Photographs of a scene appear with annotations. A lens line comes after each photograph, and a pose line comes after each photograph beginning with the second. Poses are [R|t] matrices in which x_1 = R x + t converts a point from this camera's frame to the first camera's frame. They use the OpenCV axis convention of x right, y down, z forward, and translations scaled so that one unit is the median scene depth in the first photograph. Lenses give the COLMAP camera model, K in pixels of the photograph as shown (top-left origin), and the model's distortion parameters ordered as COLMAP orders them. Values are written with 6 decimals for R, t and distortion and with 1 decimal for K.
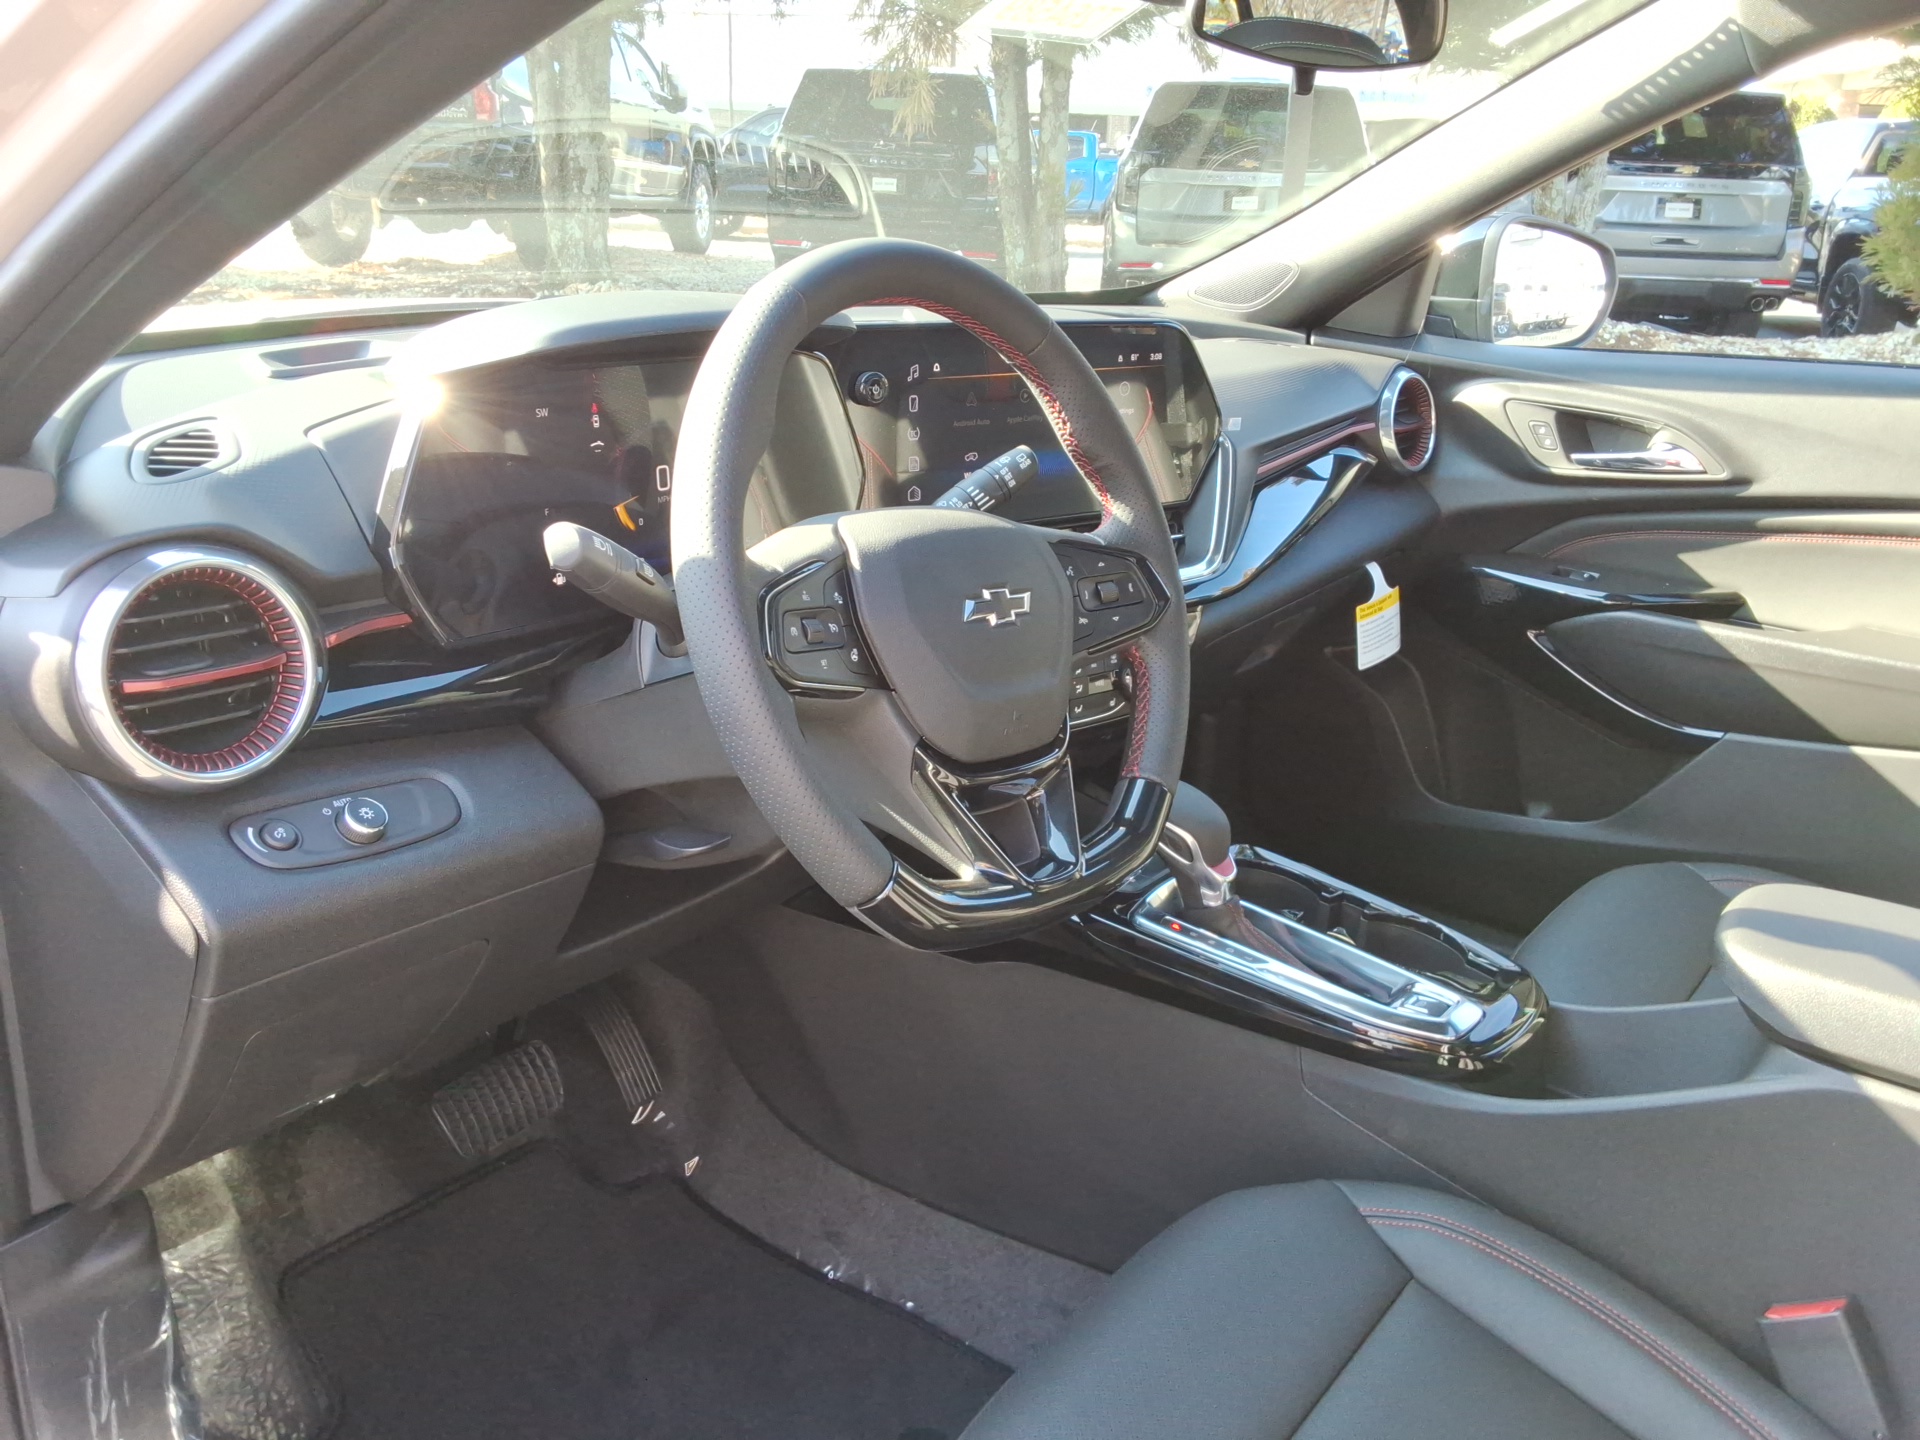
lens RADIAL K [[1571.5, 0, 958.4], [0, 1571.5, 721.0], [0, 0, 1]] dist [0.109642, -0.156964]
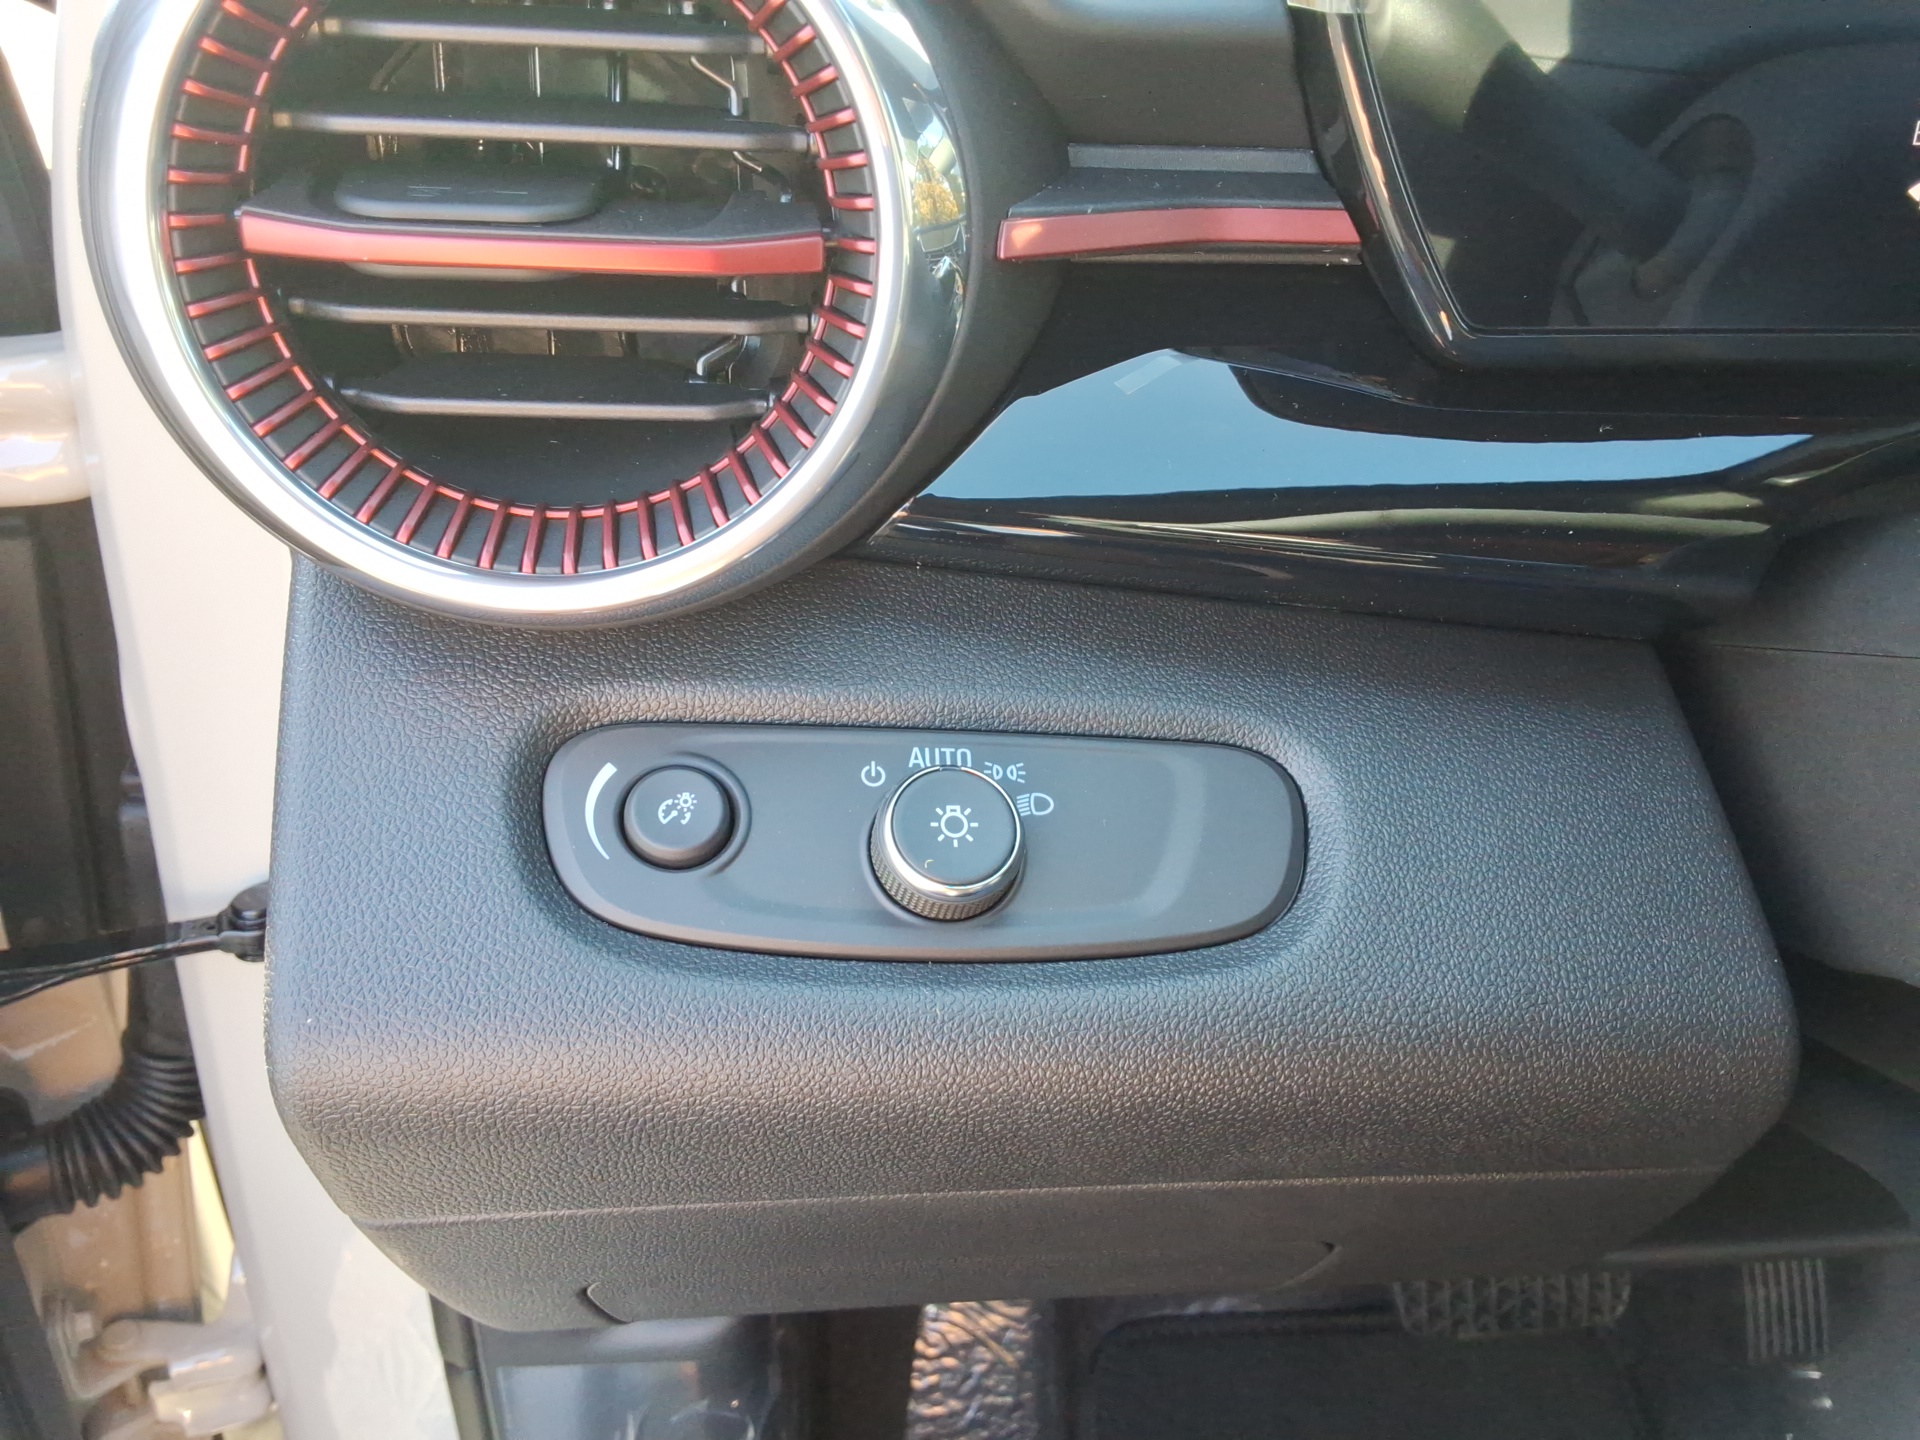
lens RADIAL K [[1571.5, 0, 959.9], [0, 1571.5, 716.8], [0, 0, 1]] dist [0.109642, -0.156964]
pose [[0.679847, 0.324562, -0.657622, -0.118784], [-0.229499, 0.945850, 0.229559, -0.020545], [0.696518, -0.005142, 0.717520, 0.517541]]
